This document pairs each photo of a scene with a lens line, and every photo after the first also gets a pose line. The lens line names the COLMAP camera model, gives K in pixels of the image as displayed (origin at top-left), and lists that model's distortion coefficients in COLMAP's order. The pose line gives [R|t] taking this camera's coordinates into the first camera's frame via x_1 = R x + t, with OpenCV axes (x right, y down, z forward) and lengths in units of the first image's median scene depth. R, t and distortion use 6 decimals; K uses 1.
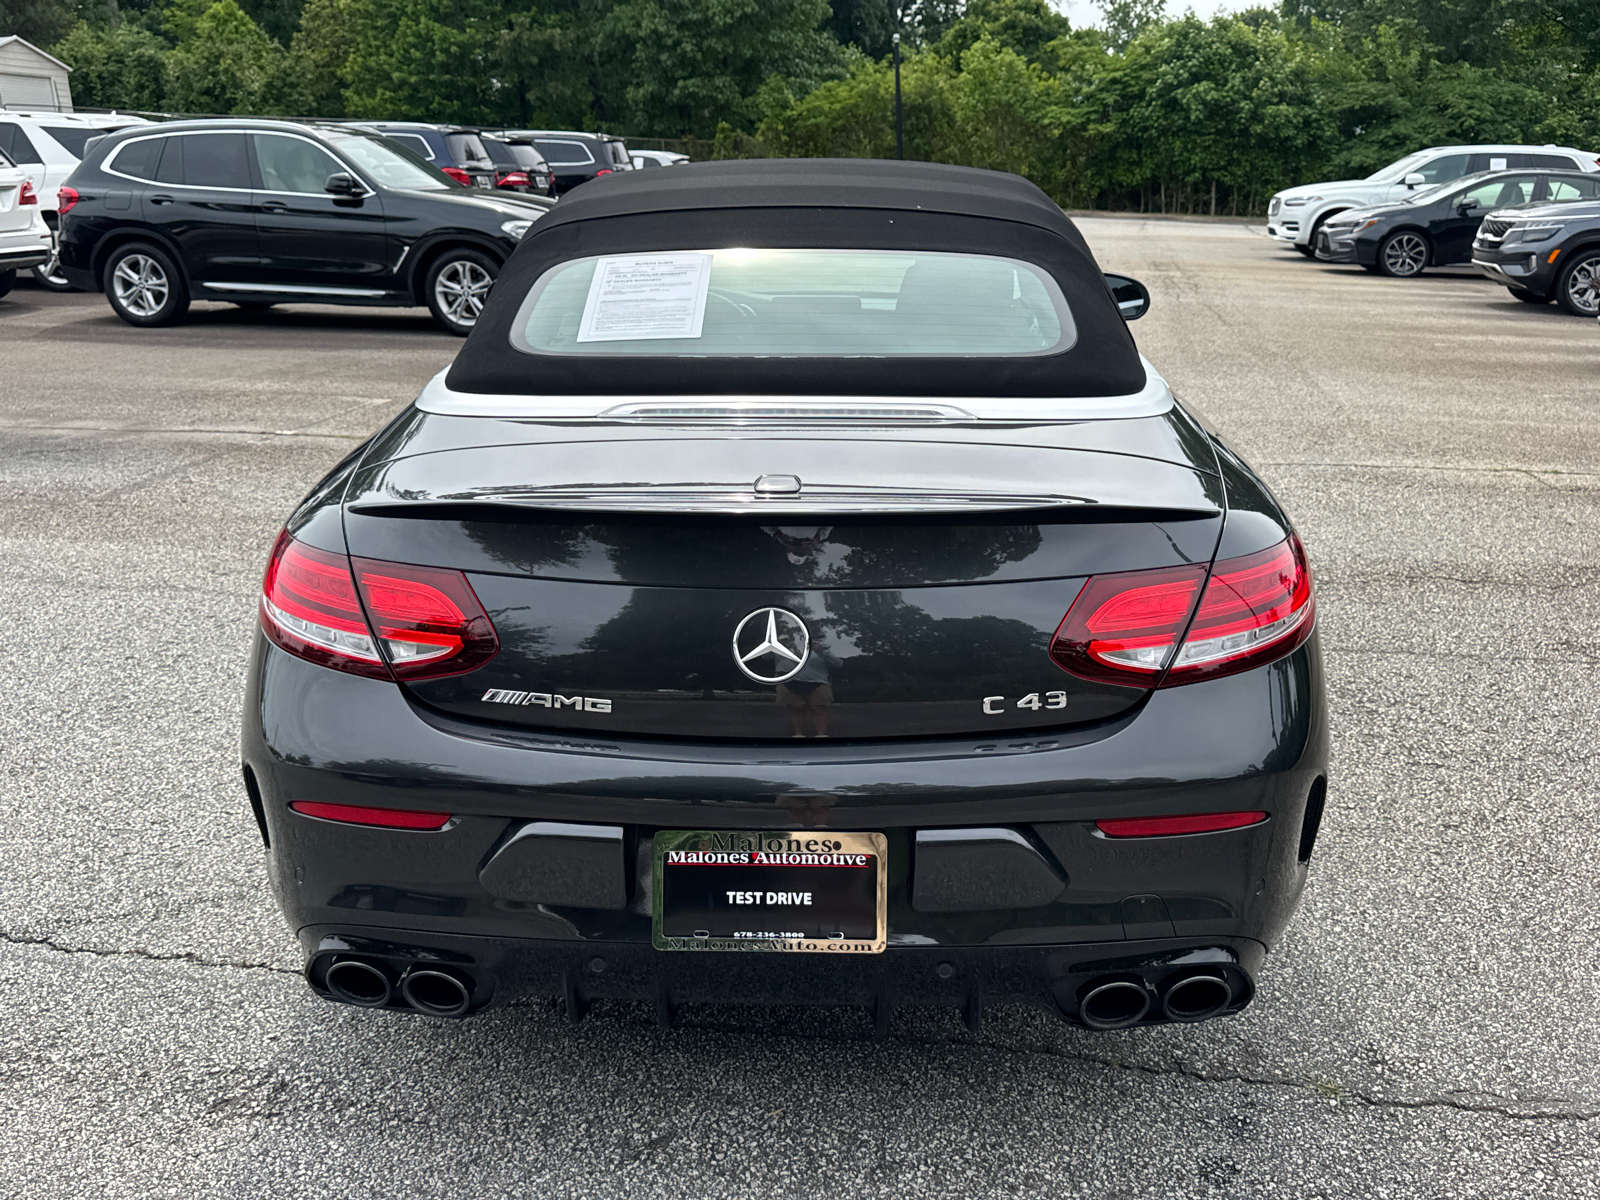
lens RADIAL K [[1504.2, 0, 792.7], [0, 1504.2, 595.6], [0, 0, 1]] dist [0.010855, -0.027109]
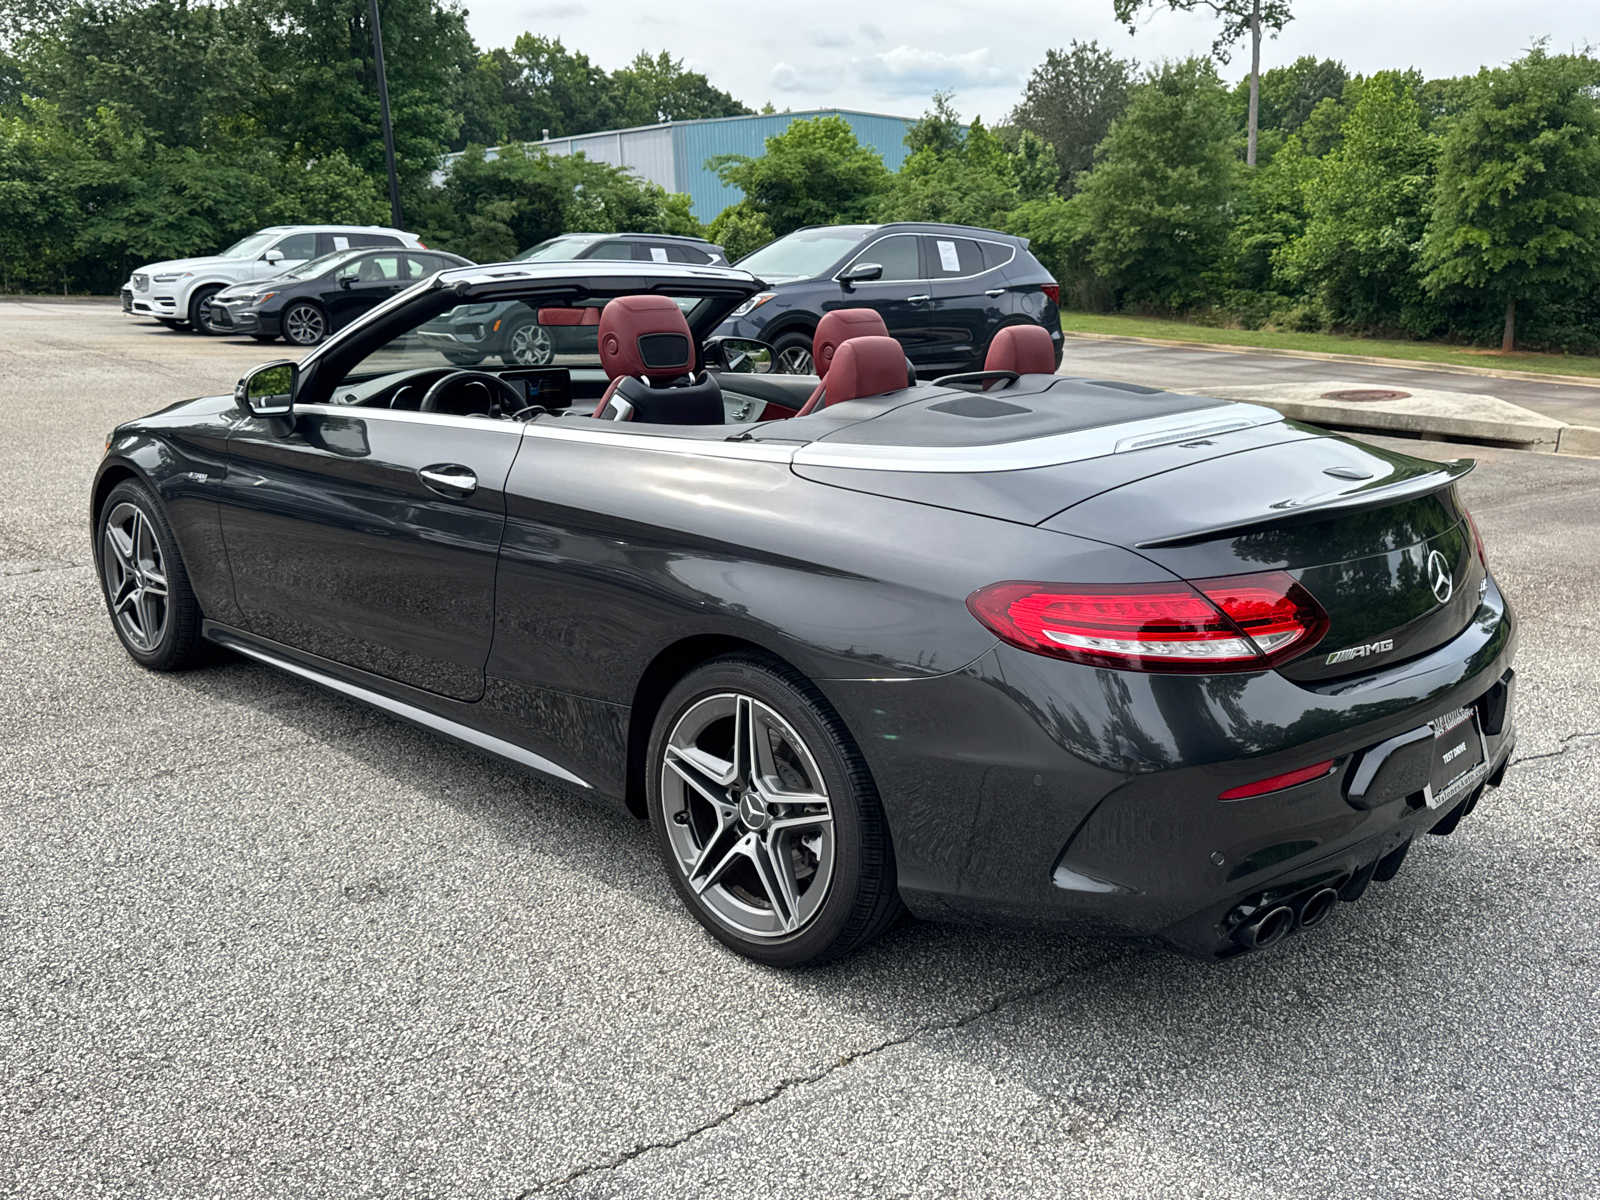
lens RADIAL K [[1437.9, 0, 797.2], [0, 1437.9, 592.6], [0, 0, 1]] dist [0.042376, -0.061752]
pose [[0.670707, -0.170755, 0.721800, -0.176859], [0.200039, 0.978724, 0.045656, -0.016972], [-0.714239, 0.113766, 0.690594, 0.058580]]
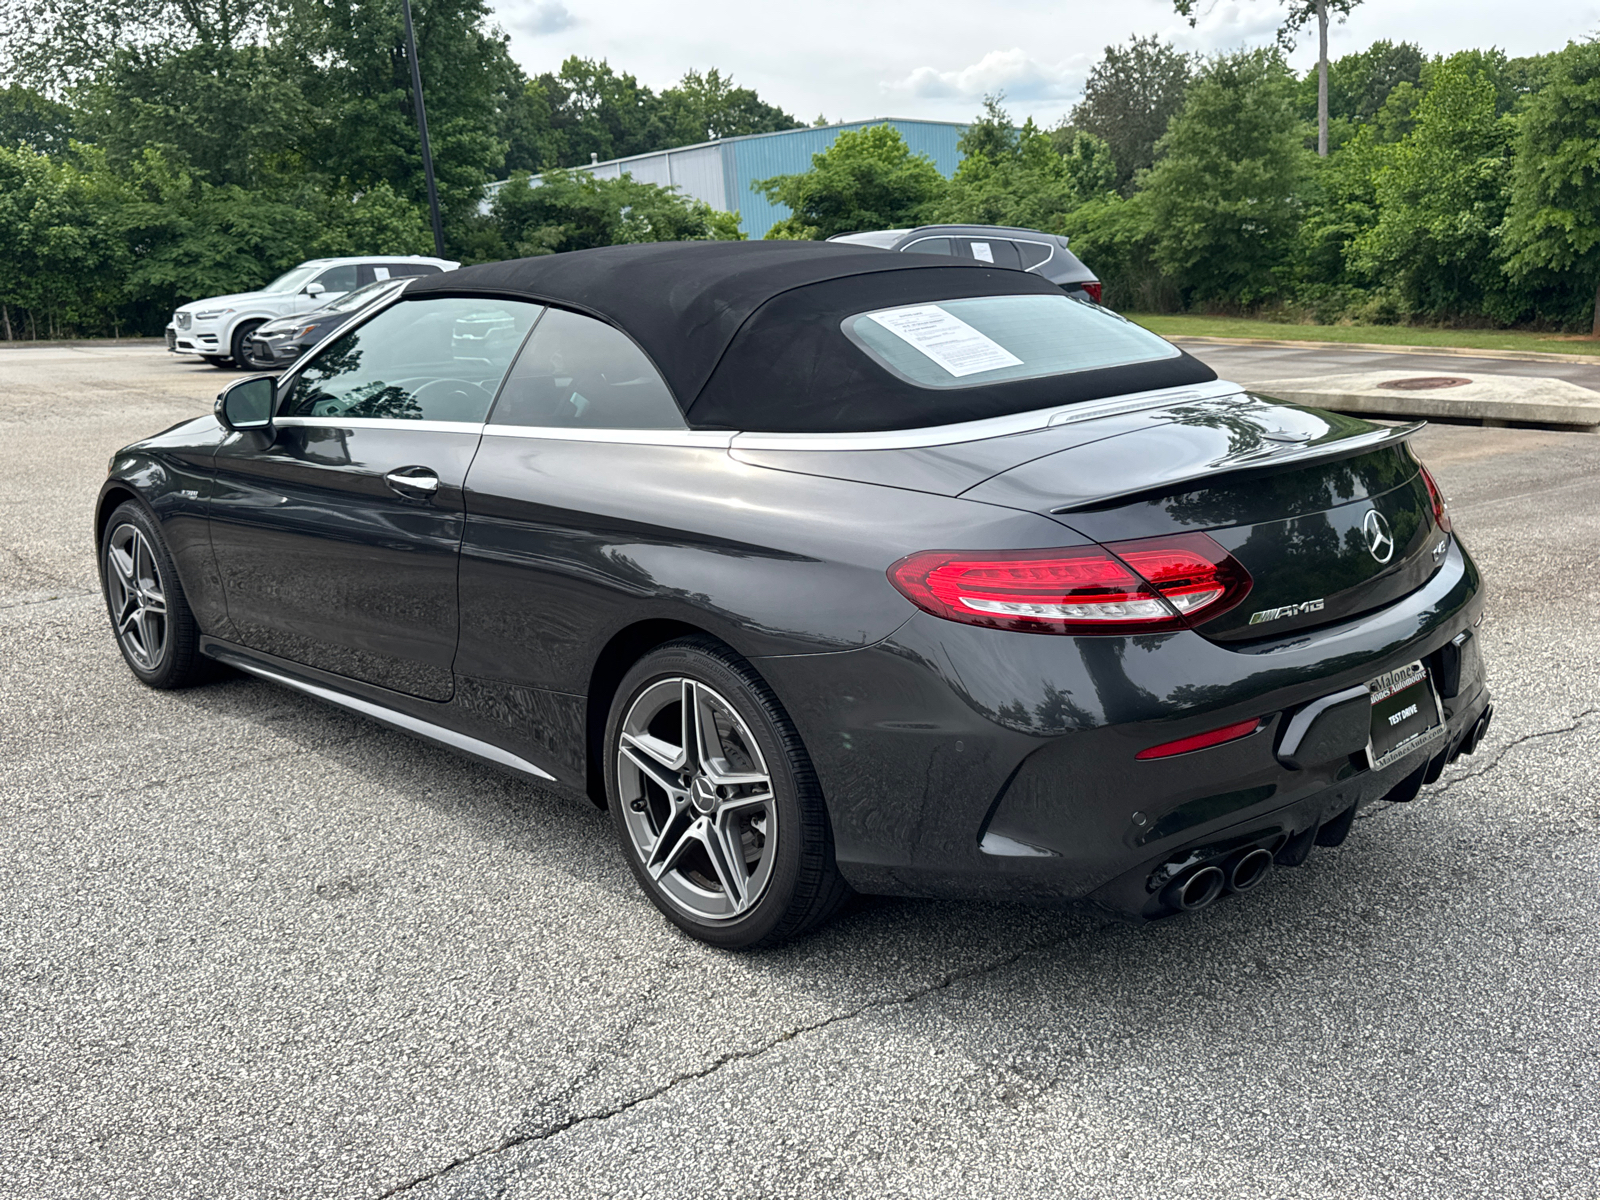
lens RADIAL K [[1483.4, 0, 795.4], [0, 1483.4, 581.9], [0, 0, 1]] dist [0.050189, -0.077327]
pose [[0.699138, -0.175577, 0.693094, -0.172172], [0.232001, 0.972637, 0.012368, -0.008936], [-0.676300, 0.152151, 0.720741, 0.043557]]
